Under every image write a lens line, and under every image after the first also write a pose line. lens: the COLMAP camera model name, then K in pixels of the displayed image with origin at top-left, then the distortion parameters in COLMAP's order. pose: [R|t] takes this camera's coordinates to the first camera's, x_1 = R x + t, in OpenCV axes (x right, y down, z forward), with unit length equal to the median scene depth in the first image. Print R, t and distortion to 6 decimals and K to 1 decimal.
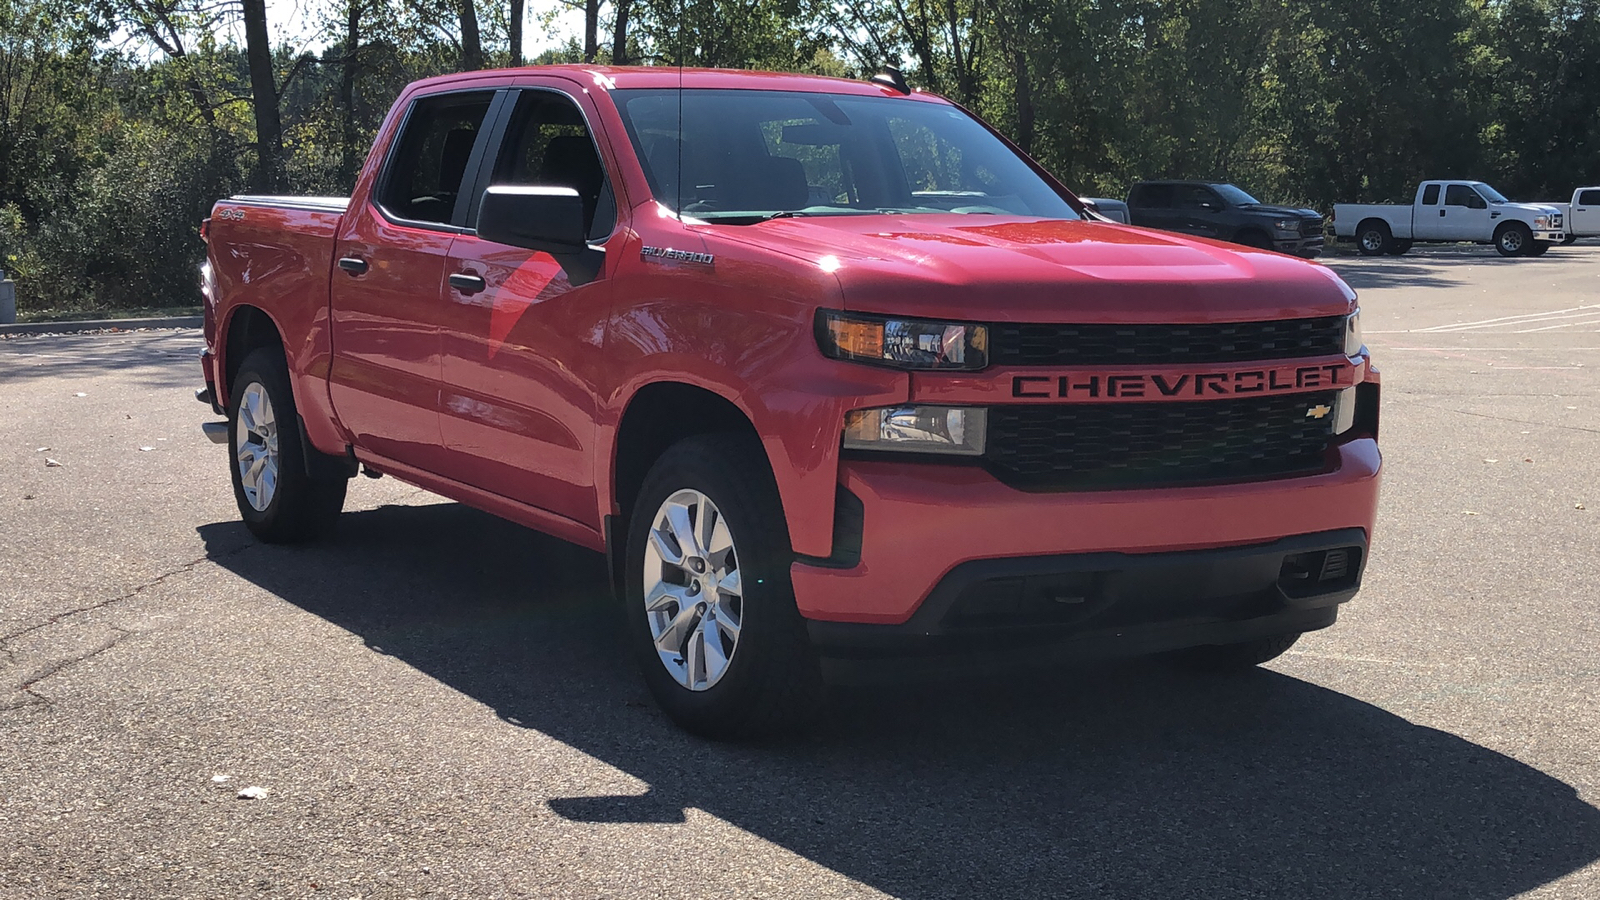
lens RADIAL K [[2032.8, 0, 800.0], [0, 2032.8, 450.0], [0, 0, 1]] dist [0.152145, -0.491229]
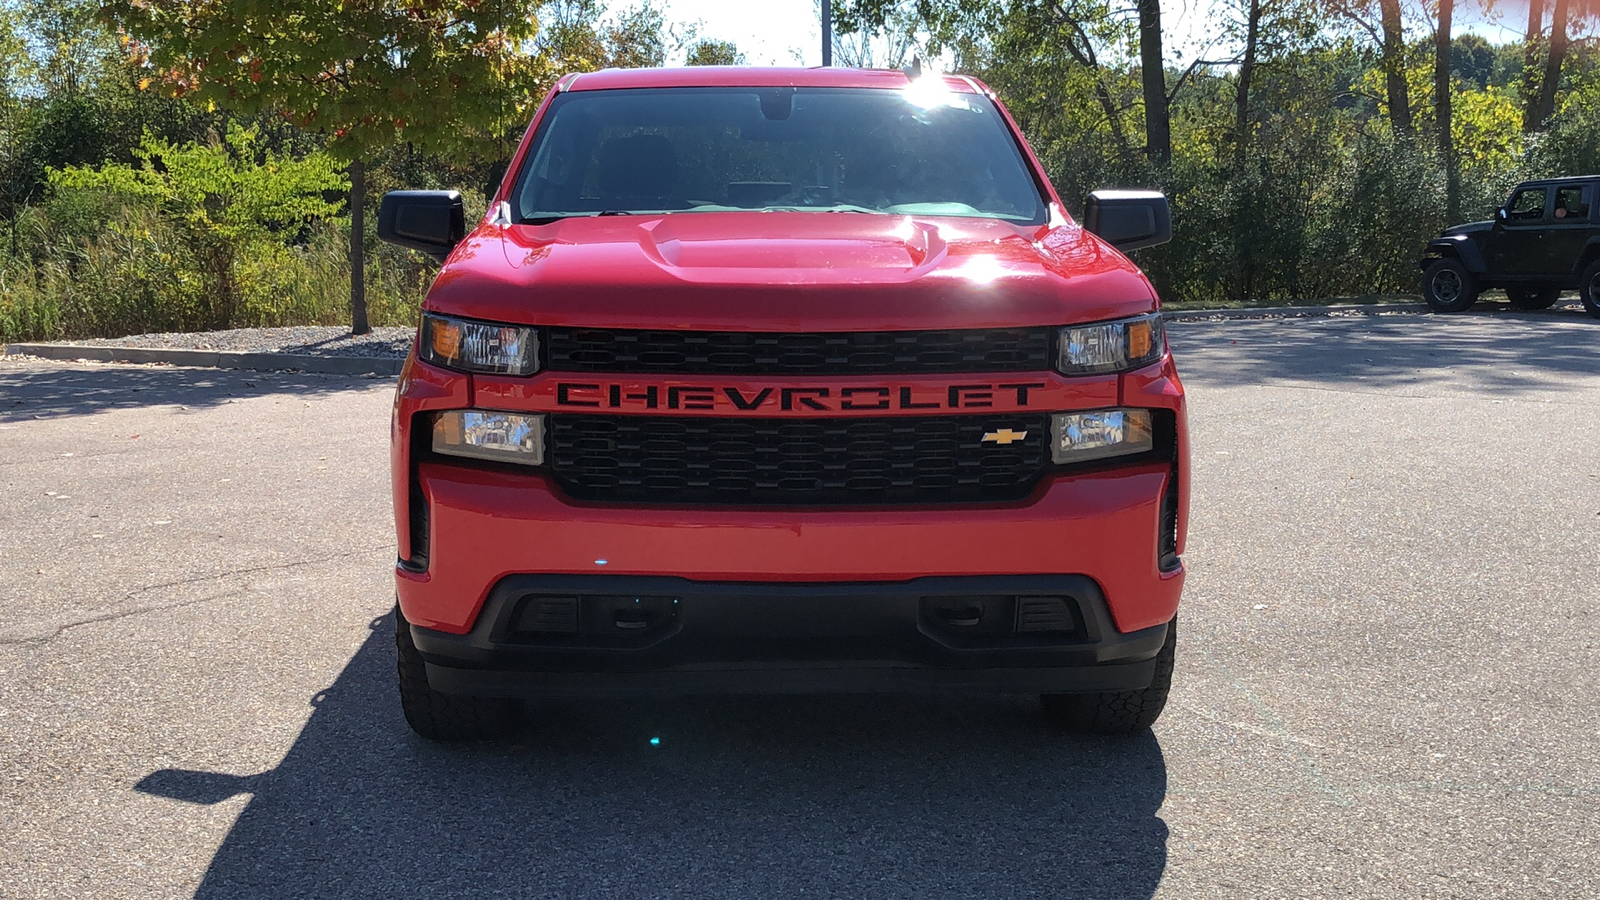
lens RADIAL K [[2032.8, 0, 800.0], [0, 2032.8, 450.0], [0, 0, 1]] dist [0.152145, -0.491229]
pose [[0.868326, 0.045240, -0.493927, 0.649896], [-0.045646, 0.998894, 0.011245, -0.020291], [0.493889, 0.012781, 0.869431, 0.228498]]
